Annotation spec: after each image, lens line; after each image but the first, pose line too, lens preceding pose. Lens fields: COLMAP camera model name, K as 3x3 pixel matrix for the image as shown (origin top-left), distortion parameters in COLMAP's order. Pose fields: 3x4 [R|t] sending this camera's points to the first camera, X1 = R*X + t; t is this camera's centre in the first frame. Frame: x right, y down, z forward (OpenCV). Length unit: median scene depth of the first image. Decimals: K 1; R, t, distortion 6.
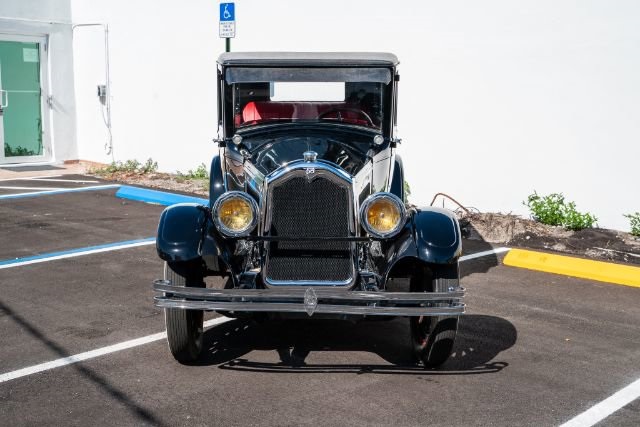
lens RADIAL K [[887.9, 0, 320.0], [0, 887.9, 213.5], [0, 0, 1]] dist [0.116984, 0.033453]
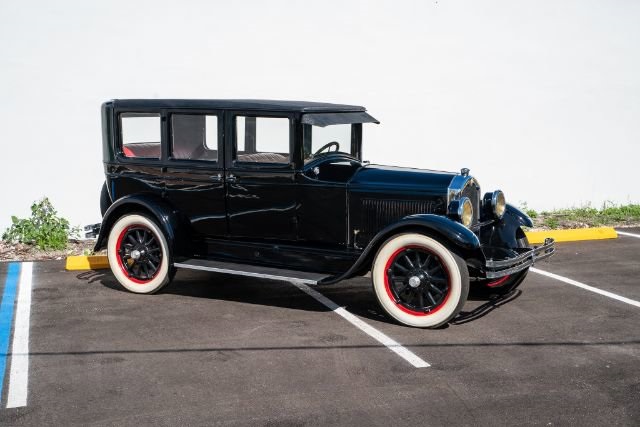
lens RADIAL K [[887.9, 0, 320.0], [0, 887.9, 213.5], [0, 0, 1]] dist [0.116984, 0.033453]
pose [[0.504964, -0.107864, 0.856374, -1.175241], [0.145580, 0.988590, 0.038676, -0.072587], [-0.850775, 0.105141, 0.514906, 0.365649]]
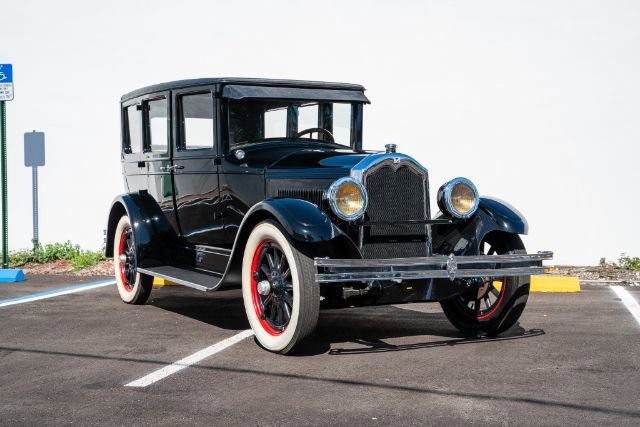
lens RADIAL K [[887.9, 0, 320.0], [0, 887.9, 213.5], [0, 0, 1]] dist [0.116984, 0.033453]
pose [[0.880909, -0.026580, 0.472538, -0.496062], [0.091116, 0.989269, -0.114212, 0.107239], [-0.464432, 0.143666, 0.873878, 0.087063]]
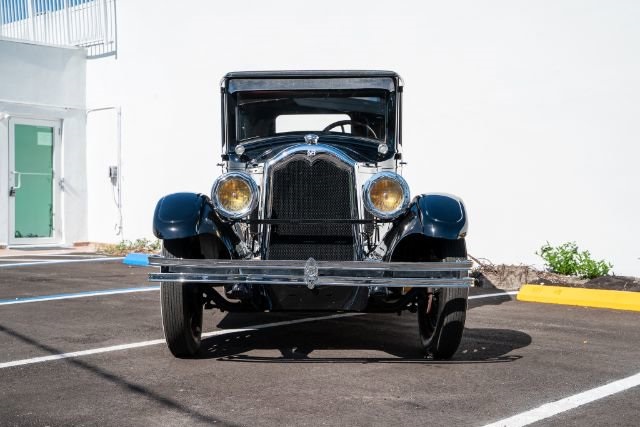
lens RADIAL K [[887.9, 0, 320.0], [0, 887.9, 213.5], [0, 0, 1]] dist [0.116984, 0.033453]
pose [[0.999817, -0.011403, -0.015350, 0.010503], [0.009156, 0.990218, -0.139230, 0.126184], [0.016788, 0.139064, 0.990141, 0.032589]]
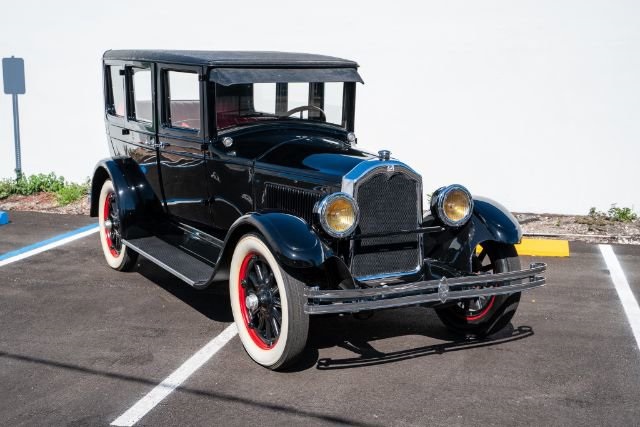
lens RADIAL K [[887.9, 0, 320.0], [0, 887.9, 213.5], [0, 0, 1]] dist [0.116984, 0.033453]
pose [[0.875032, -0.079696, 0.477459, -0.480493], [0.076303, 0.996732, 0.026533, -0.023970], [-0.478013, 0.013214, 0.878254, 0.098314]]
